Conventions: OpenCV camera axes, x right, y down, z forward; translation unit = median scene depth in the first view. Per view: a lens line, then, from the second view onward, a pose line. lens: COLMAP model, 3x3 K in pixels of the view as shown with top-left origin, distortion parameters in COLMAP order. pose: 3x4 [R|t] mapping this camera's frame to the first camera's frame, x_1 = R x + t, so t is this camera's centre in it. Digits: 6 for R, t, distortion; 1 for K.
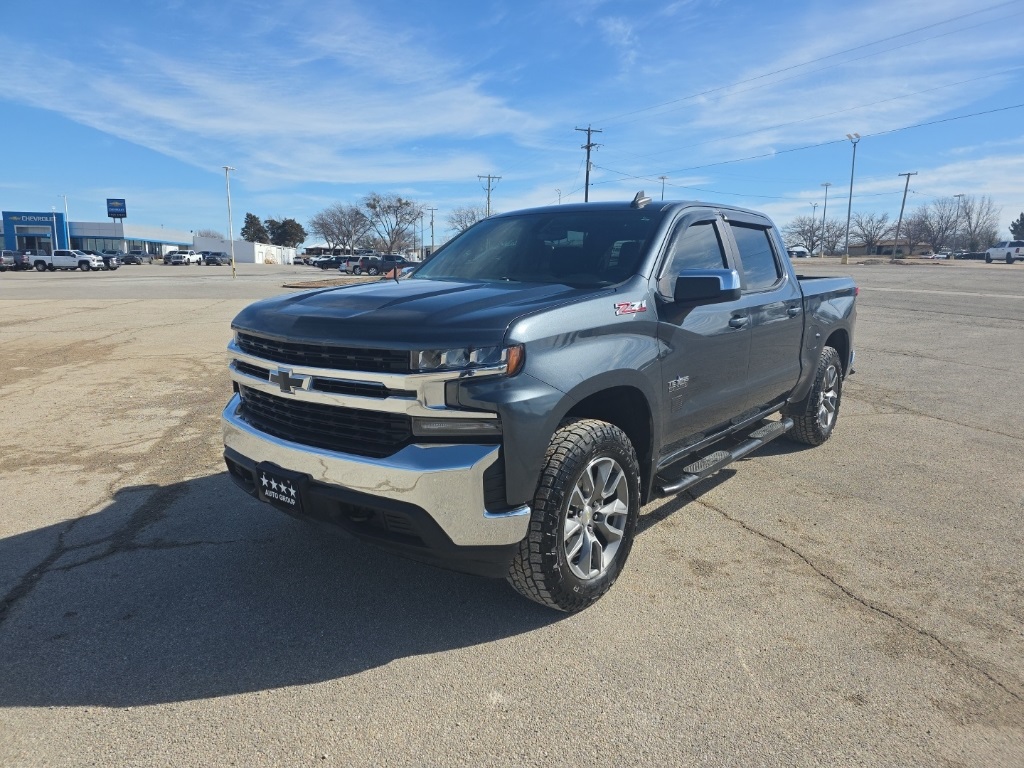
lens RADIAL K [[676.0, 0, 512.4], [0, 676.0, 394.0], [0, 0, 1]] dist [0.045308, -0.045241]
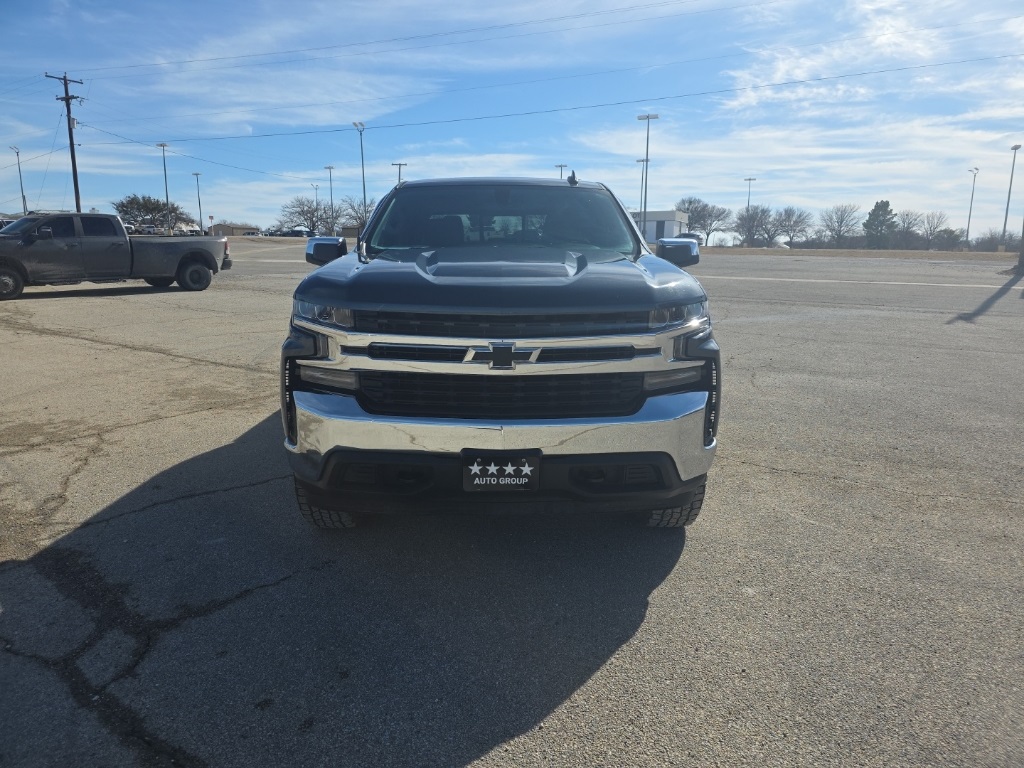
lens RADIAL K [[687.6, 0, 517.5], [0, 687.6, 377.9], [0, 0, 1]] dist [0.054290, -0.051216]
pose [[0.768405, -0.118785, 0.628844, -0.874684], [0.116883, 0.992144, 0.044587, -0.028387], [-0.629200, 0.039240, 0.776252, 0.233350]]
